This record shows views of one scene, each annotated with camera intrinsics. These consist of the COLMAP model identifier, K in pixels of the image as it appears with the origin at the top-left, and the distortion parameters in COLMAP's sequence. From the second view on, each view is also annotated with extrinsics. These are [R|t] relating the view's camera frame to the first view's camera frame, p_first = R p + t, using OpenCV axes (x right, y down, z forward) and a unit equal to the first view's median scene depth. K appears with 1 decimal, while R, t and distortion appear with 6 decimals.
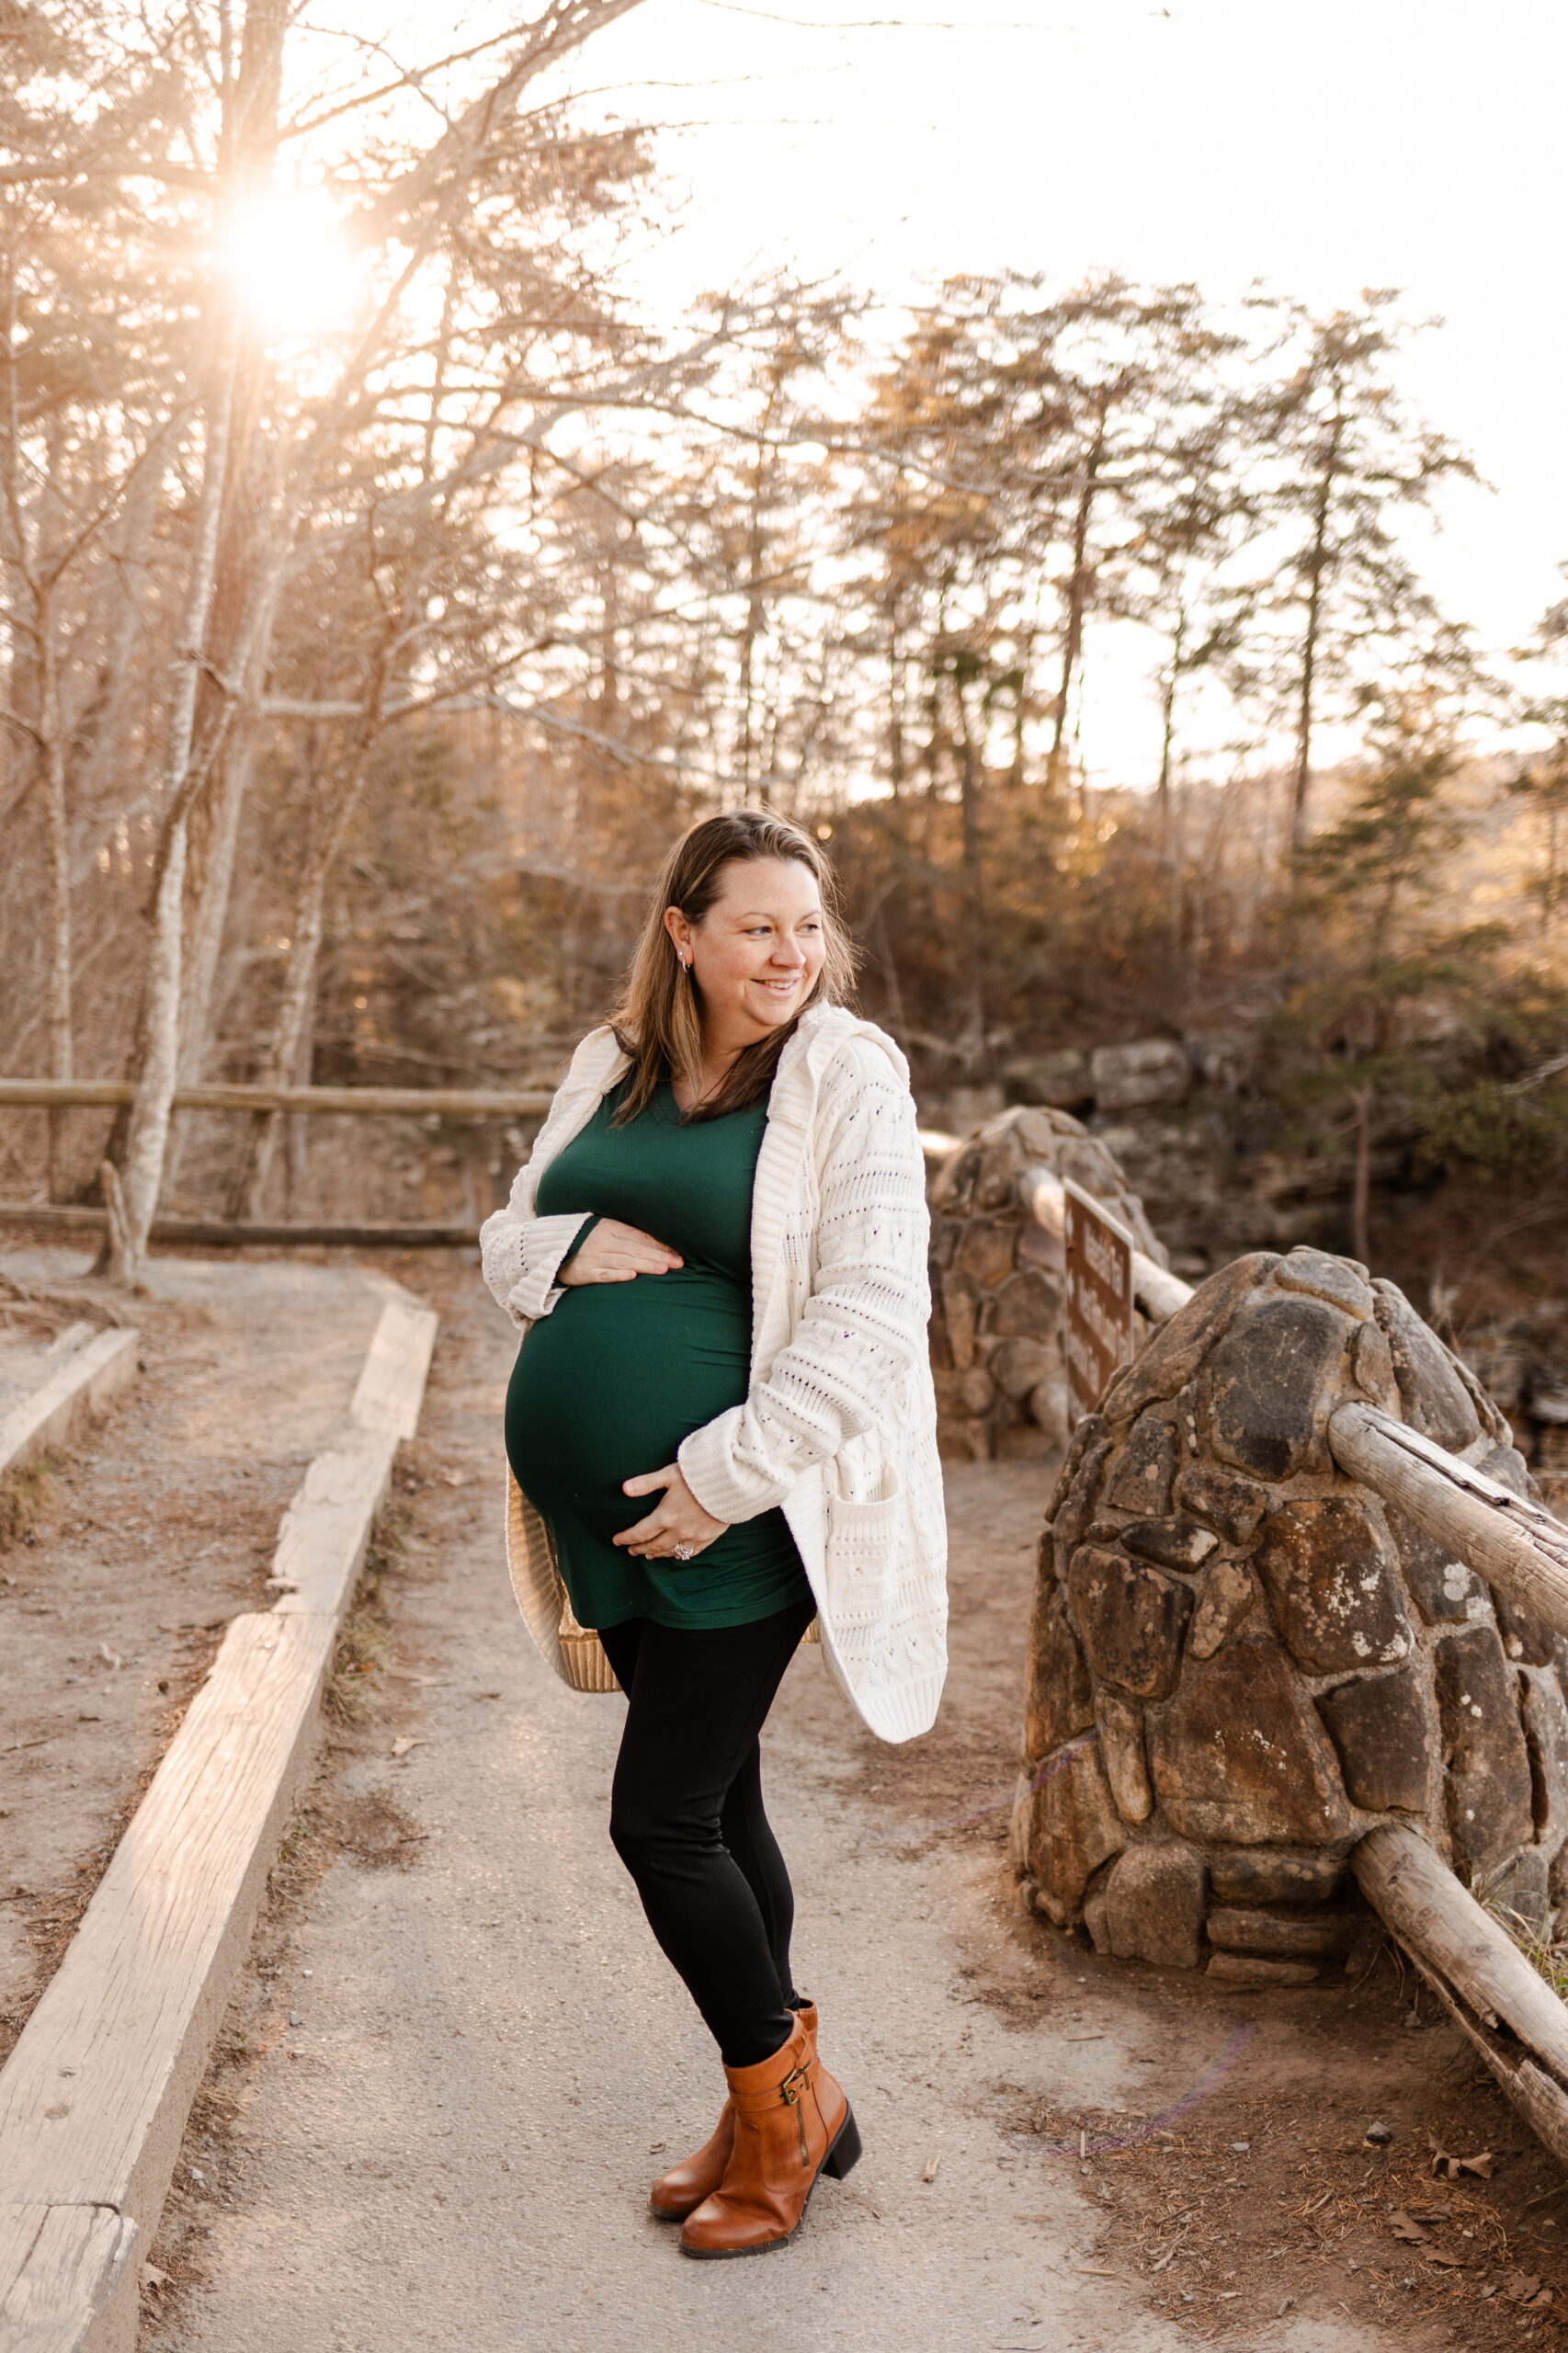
lens RADIAL K [[2079.3, 0, 756.5], [0, 2079.3, 1228.3], [0, 0, 1]] dist [0.004859, -0.007763]
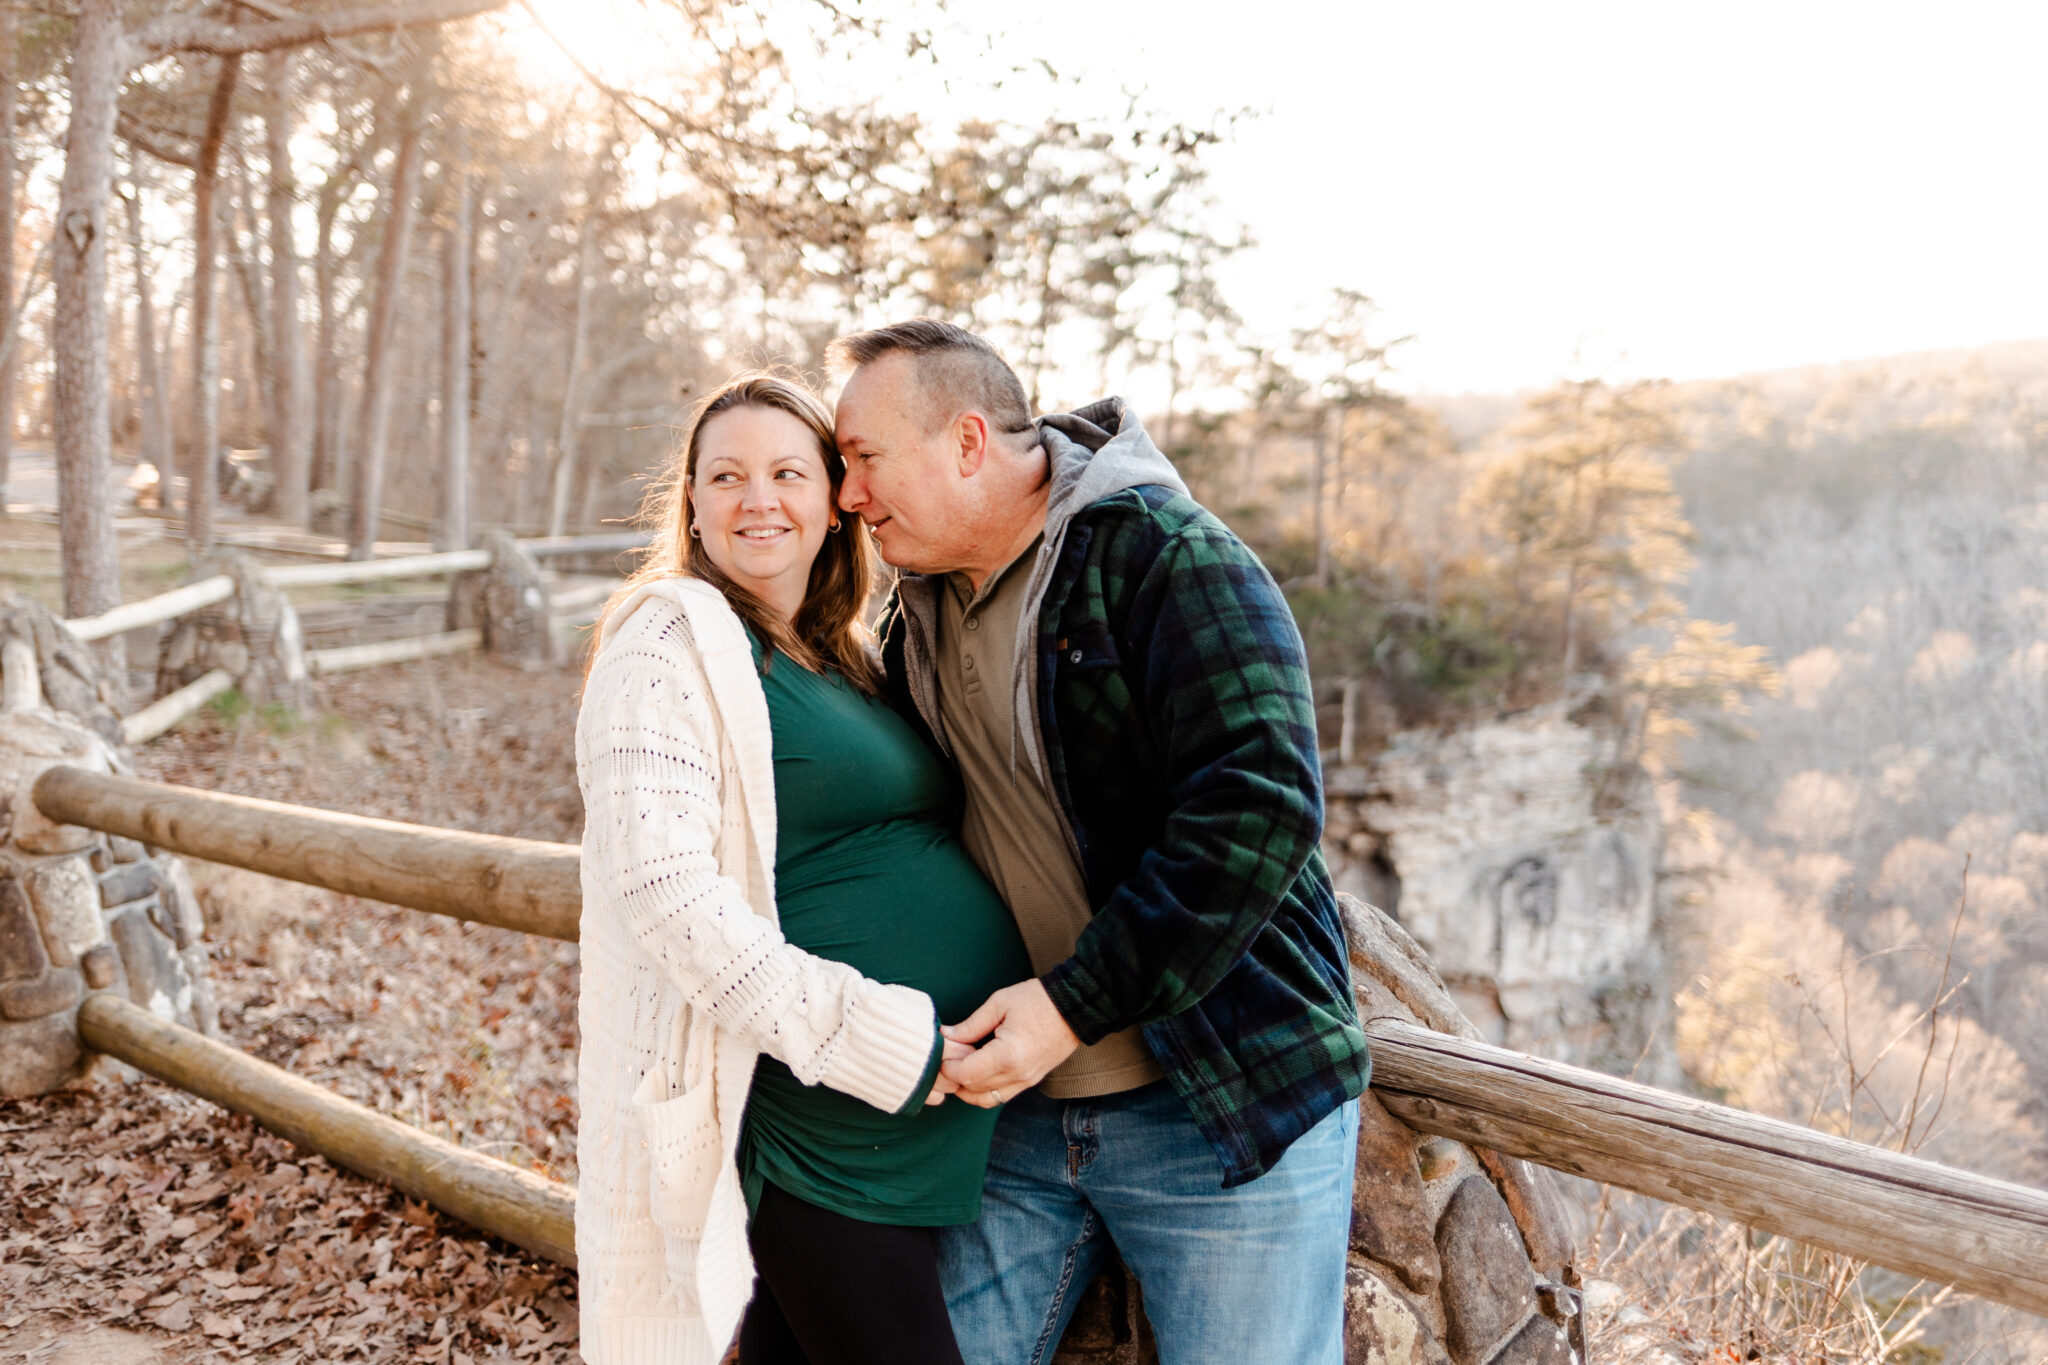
lens RADIAL K [[1906.0, 0, 1027.6], [0, 1906.0, 656.3], [0, 0, 1]] dist [0.003034, 0.005676]
pose [[0.999142, 0.008183, 0.040593, 0.084190], [-0.005198, 0.997310, -0.073113, 0.089207], [-0.041083, 0.072839, 0.996497, -0.524386]]
